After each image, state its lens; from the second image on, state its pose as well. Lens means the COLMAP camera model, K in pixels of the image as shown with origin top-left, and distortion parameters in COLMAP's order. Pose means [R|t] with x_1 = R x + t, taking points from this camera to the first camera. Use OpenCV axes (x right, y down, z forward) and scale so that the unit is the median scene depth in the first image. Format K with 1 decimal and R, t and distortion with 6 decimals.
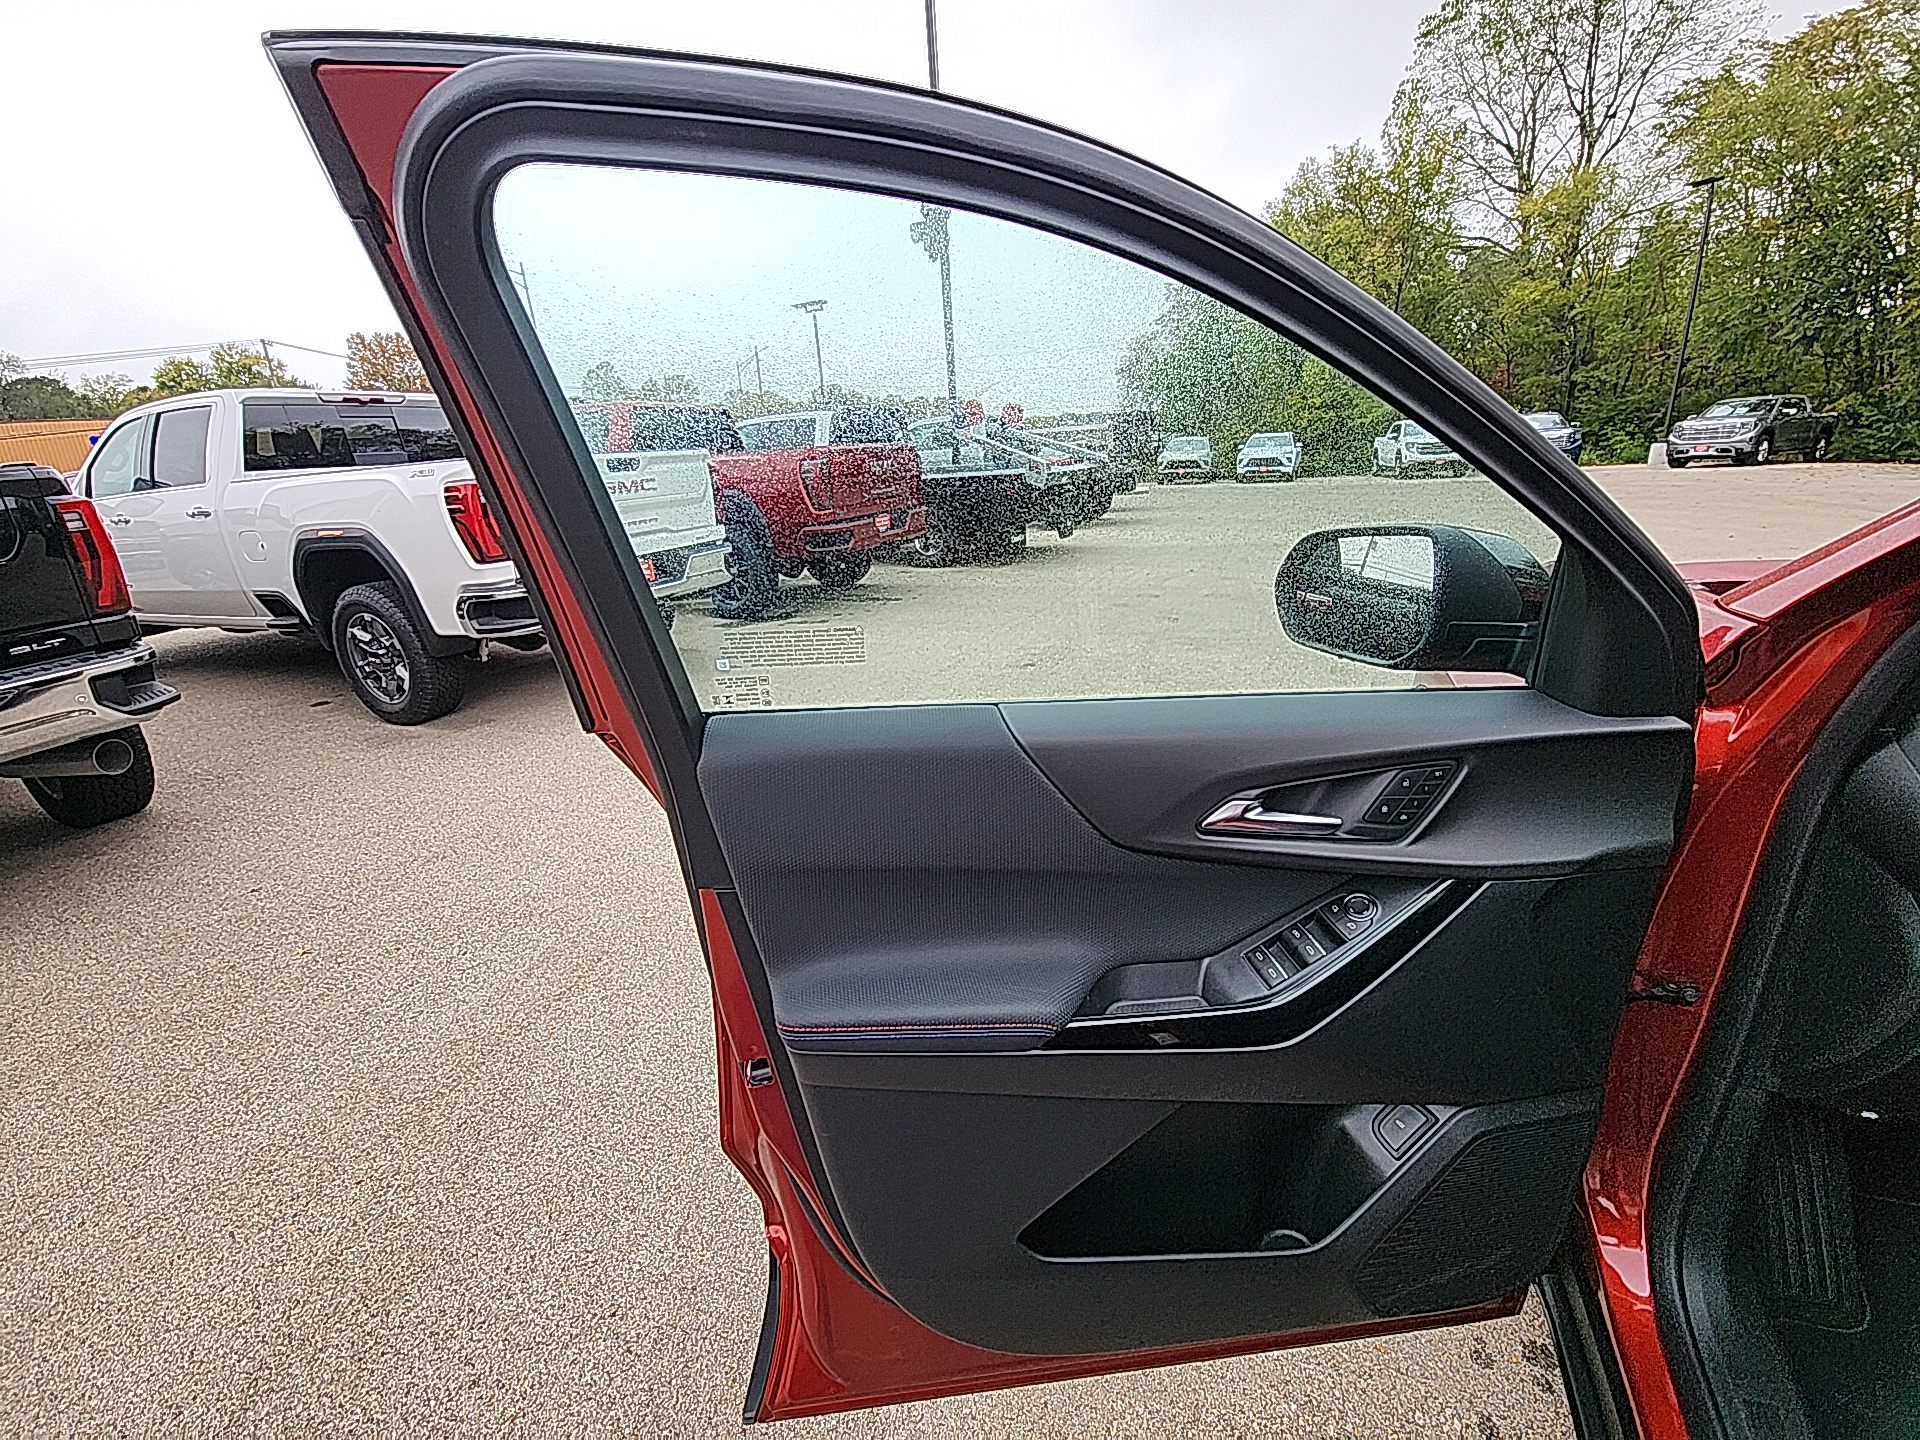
lens RADIAL K [[778.2, 0, 948.3], [0, 778.2, 697.5], [0, 0, 1]] dist [0.005078, -0.004664]
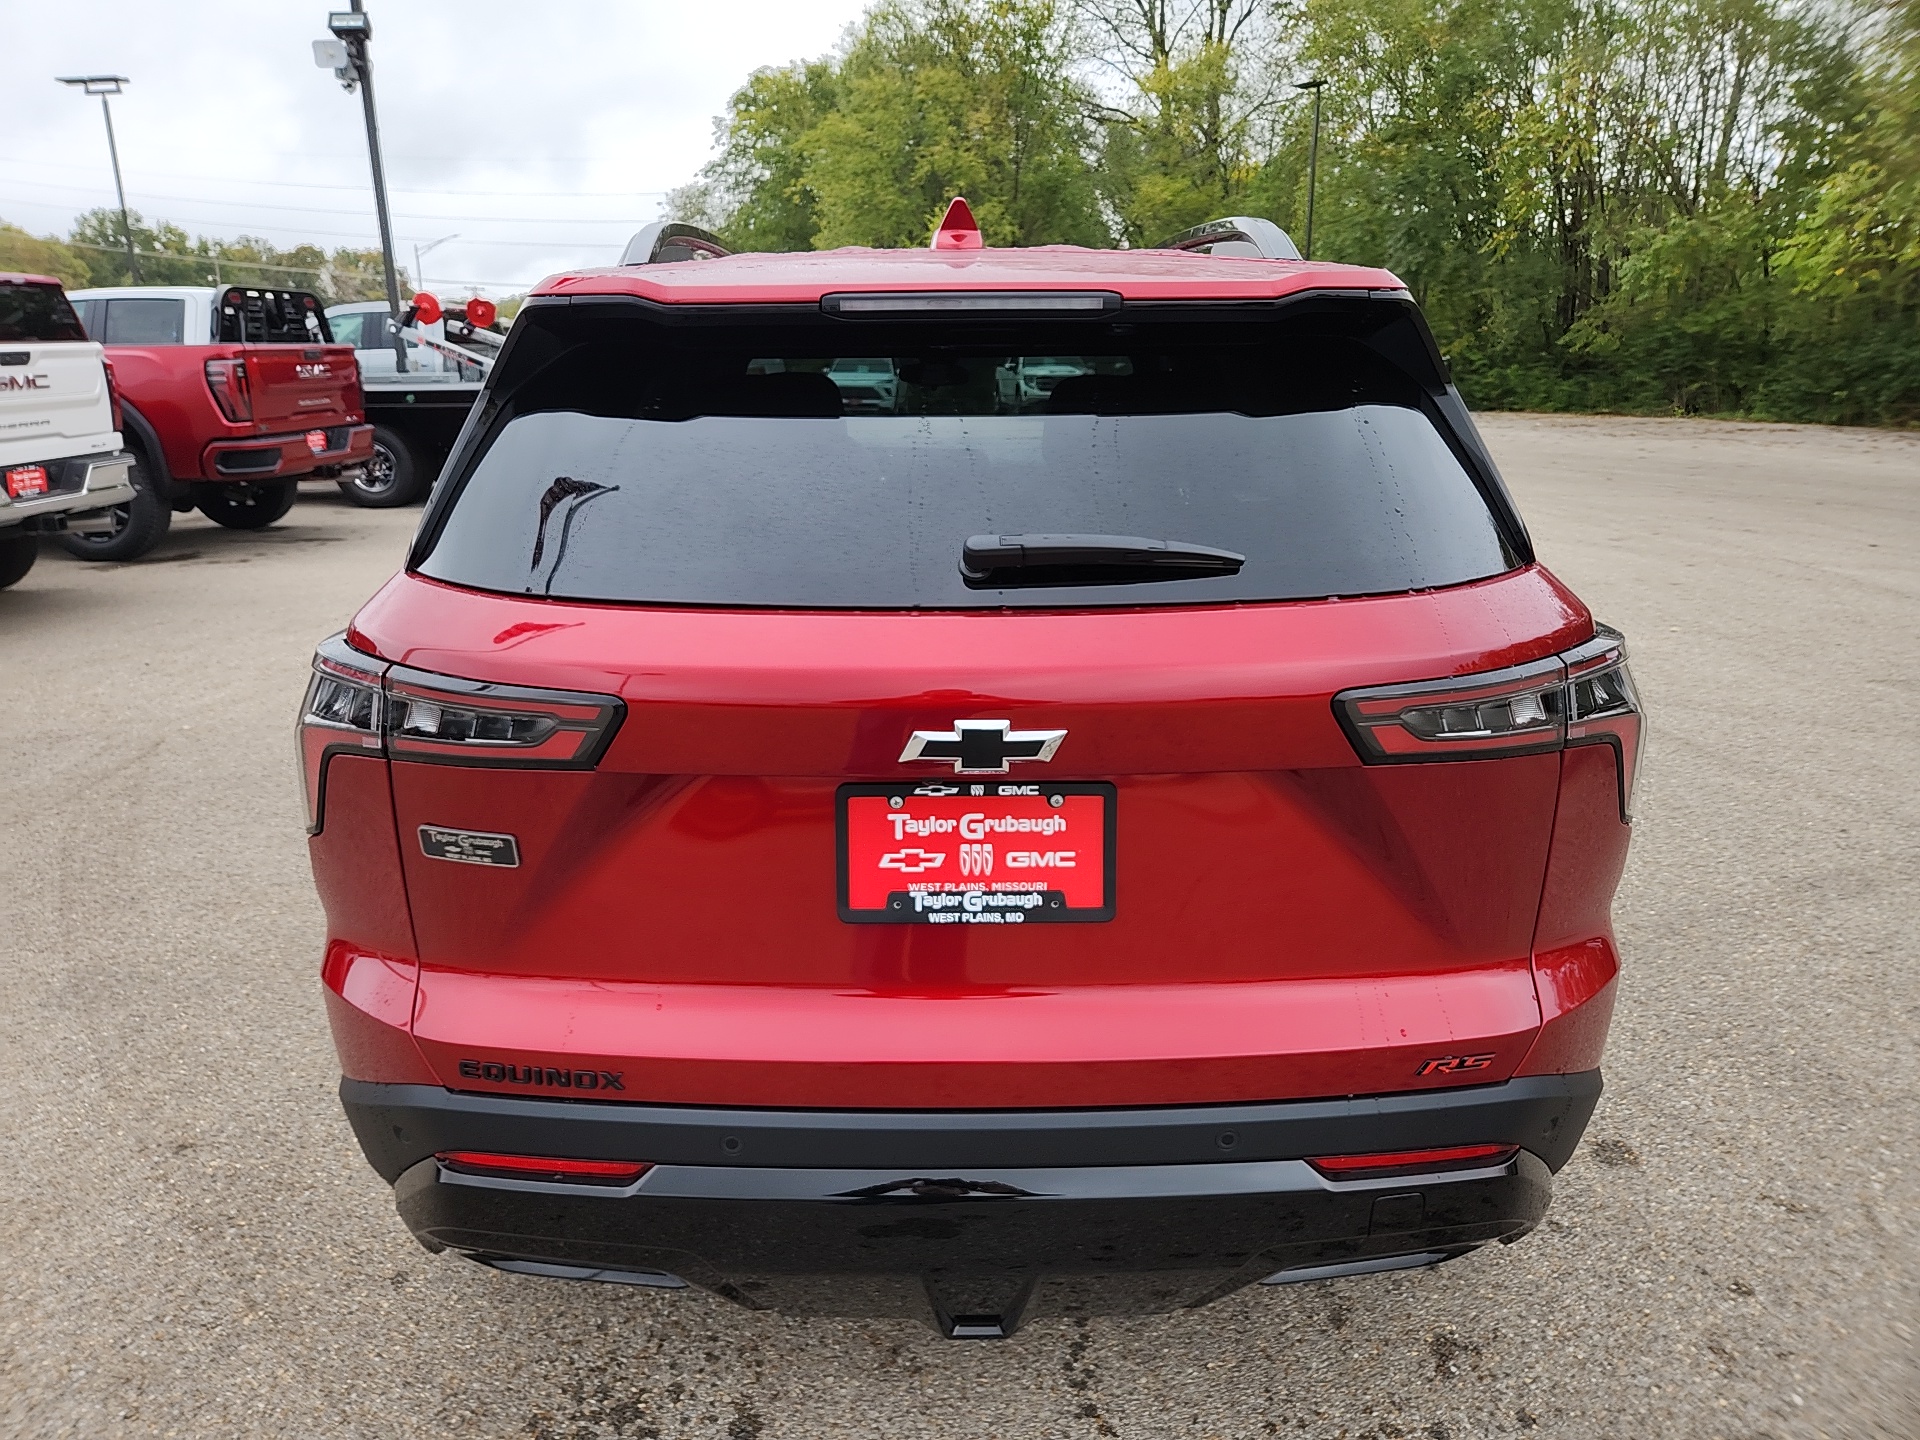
lens RADIAL K [[1299.1, 0, 921.6], [0, 1299.1, 710.5], [0, 0, 1]] dist [0.061843, -0.058194]
pose [[0.925090, -0.052030, 0.376167, -0.019907], [0.069431, 0.997046, -0.032842, 0.088868], [-0.373347, 0.056499, 0.925970, -0.301131]]
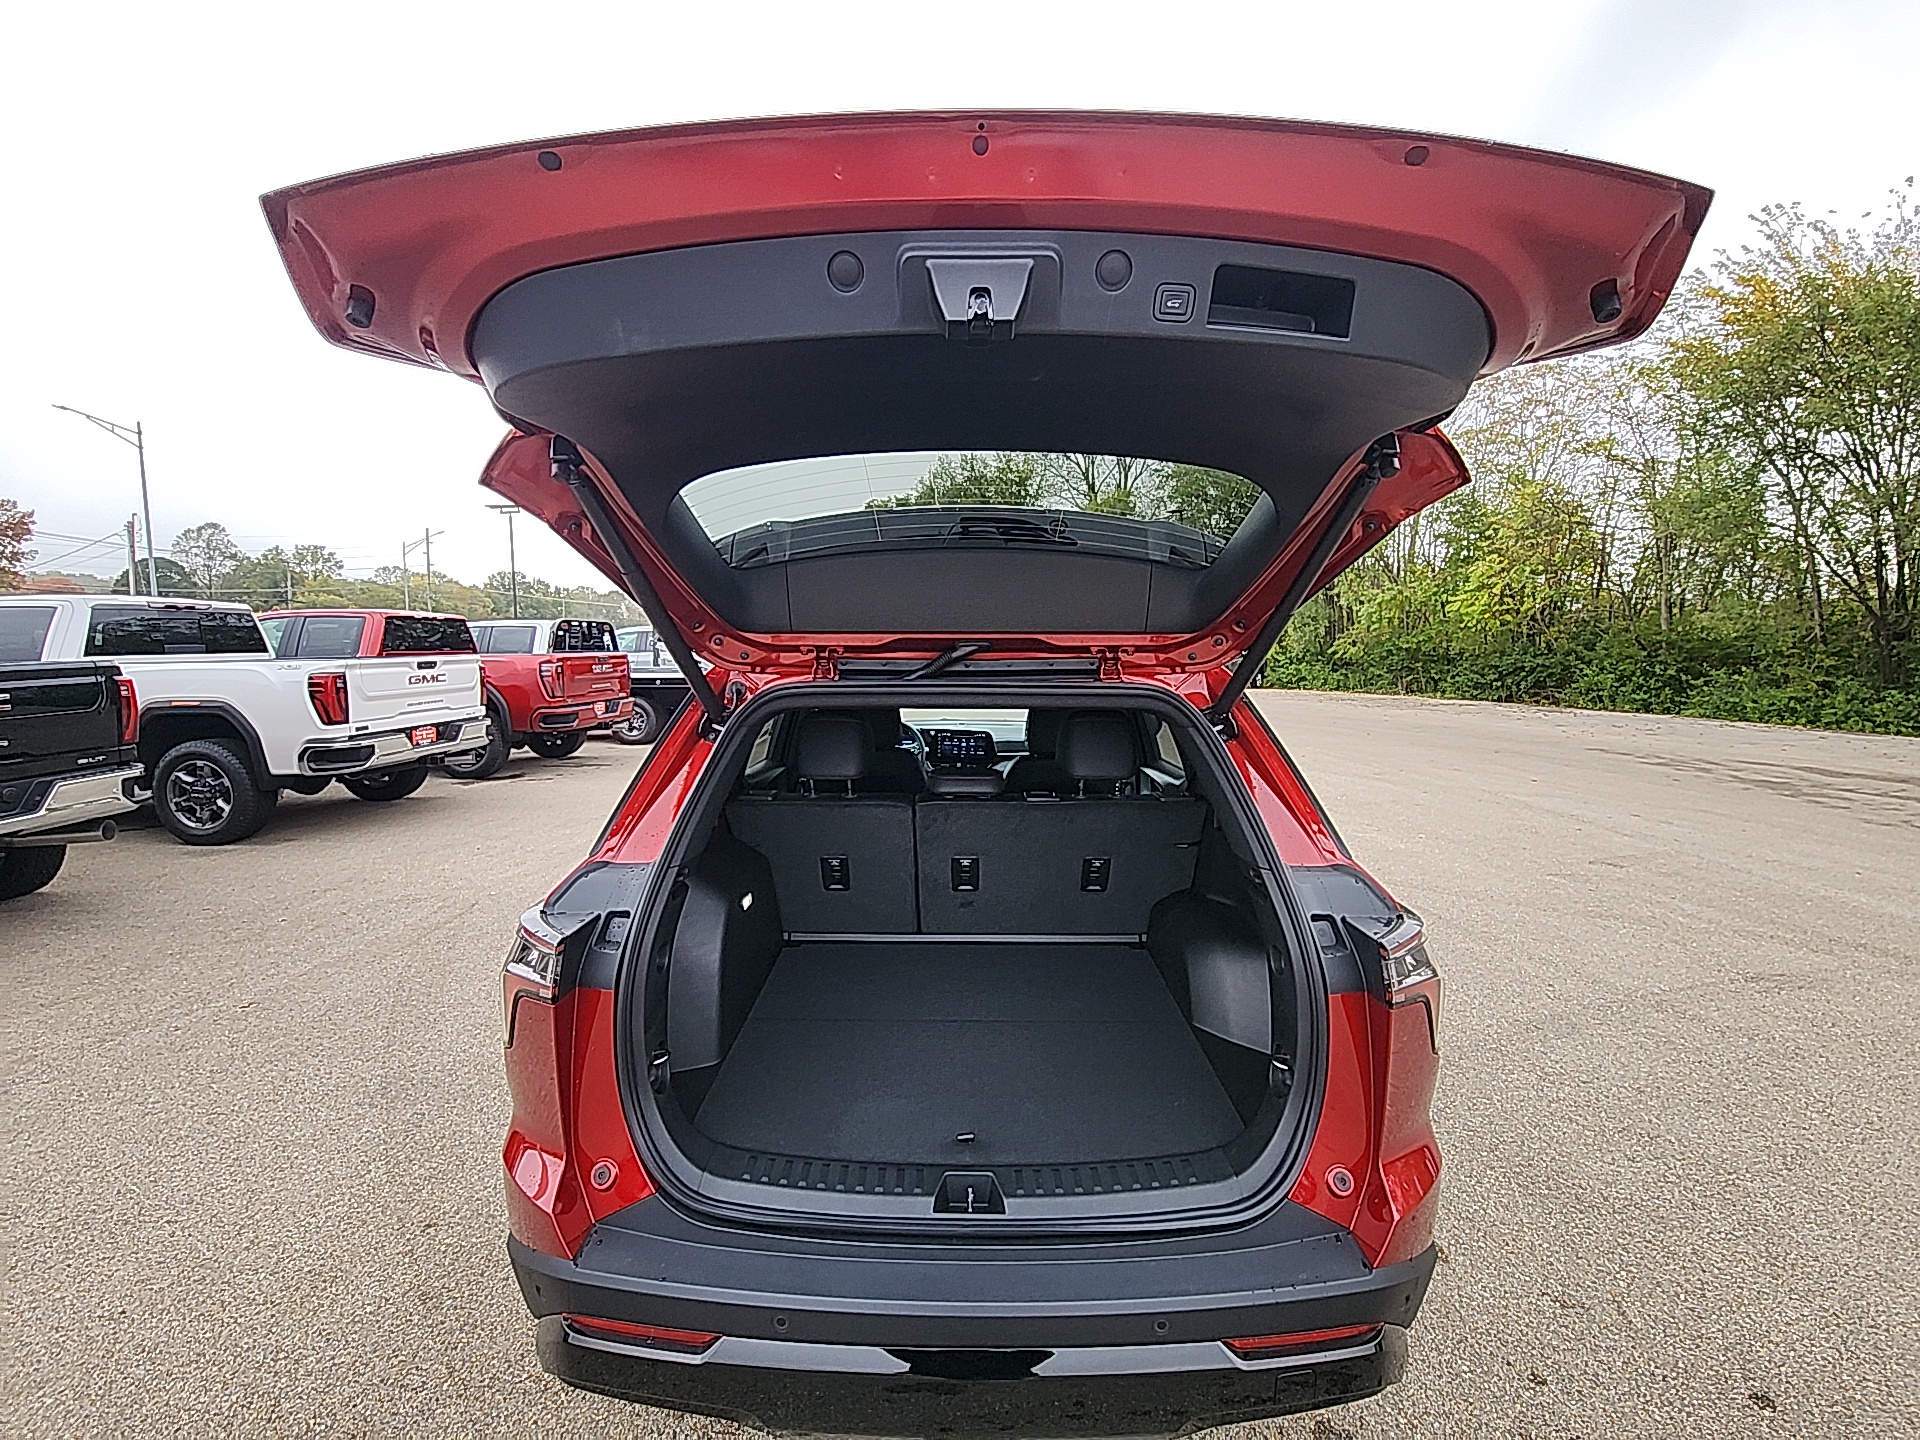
lens RADIAL K [[778.2, 0, 948.3], [0, 778.2, 697.5], [0, 0, 1]] dist [0.005078, -0.004664]
pose [[0.930247, 0.033077, 0.365439, -0.010101], [0.057669, 0.970372, -0.234632, 0.071326], [-0.362373, 0.239340, 0.900779, -0.289867]]
